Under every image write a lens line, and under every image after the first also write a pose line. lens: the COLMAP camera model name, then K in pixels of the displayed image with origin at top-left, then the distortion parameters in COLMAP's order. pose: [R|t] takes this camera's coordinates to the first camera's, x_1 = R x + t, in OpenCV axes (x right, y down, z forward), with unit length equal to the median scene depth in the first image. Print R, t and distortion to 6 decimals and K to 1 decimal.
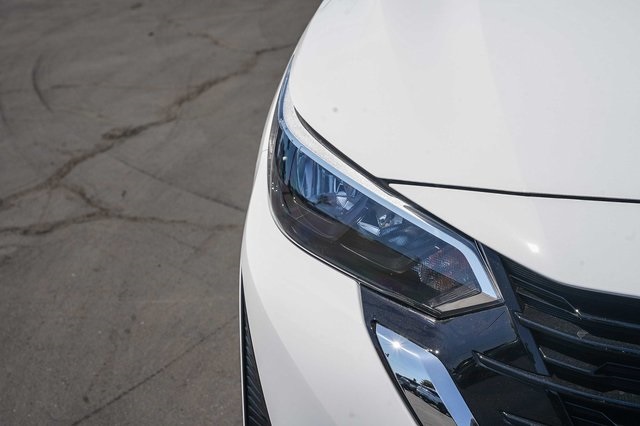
lens RADIAL K [[1204.0, 0, 318.5], [0, 1204.0, 212.5], [0, 0, 1]] dist [0.339198, 0.000000]
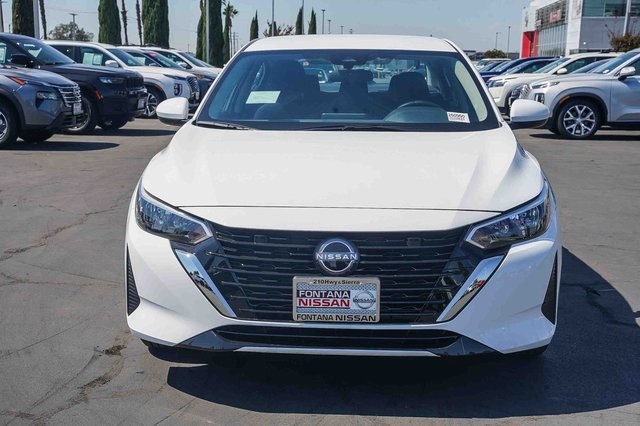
lens RADIAL K [[991.4, 0, 320.0], [0, 991.4, 213.1], [0, 0, 1]] dist [0.207434, 0.000000]
pose [[0.976671, -0.003103, 0.214720, -0.053314], [0.039308, 0.985584, -0.164555, 0.165915], [-0.211114, 0.169156, 0.962713, -0.612082]]
